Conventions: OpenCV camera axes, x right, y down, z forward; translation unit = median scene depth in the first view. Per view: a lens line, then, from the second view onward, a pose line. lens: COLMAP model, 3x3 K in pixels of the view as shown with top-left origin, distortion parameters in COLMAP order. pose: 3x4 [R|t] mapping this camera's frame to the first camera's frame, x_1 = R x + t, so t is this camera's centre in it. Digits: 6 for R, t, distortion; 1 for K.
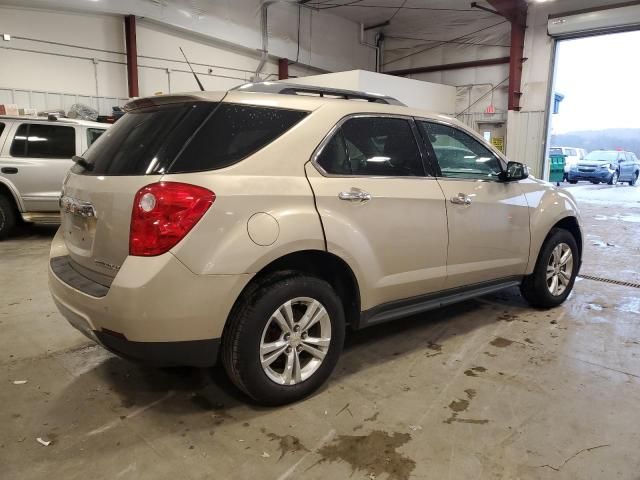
lens RADIAL K [[503.3, 0, 318.0], [0, 503.3, 240.2], [0, 0, 1]] dist [0.004100, 0.008222]
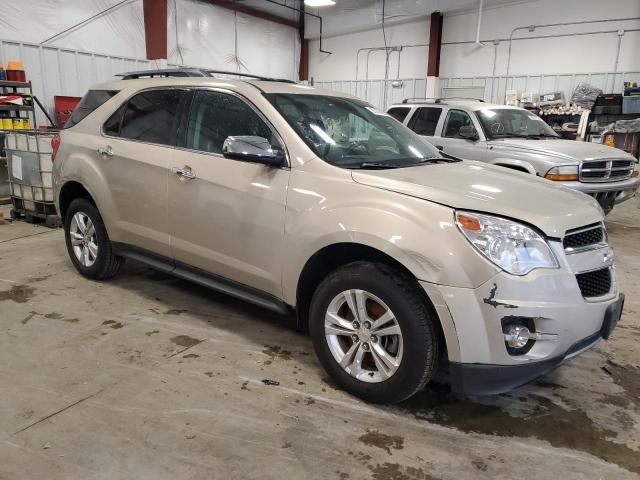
lens RADIAL K [[503.3, 0, 318.1], [0, 503.3, 239.9], [0, 0, 1]] dist [0.004100, 0.008222]
pose [[0.195467, 0.211787, -0.957569, 1.198417], [-0.189891, 0.966099, 0.174912, -0.160642], [0.962151, 0.147644, 0.229057, 0.987635]]
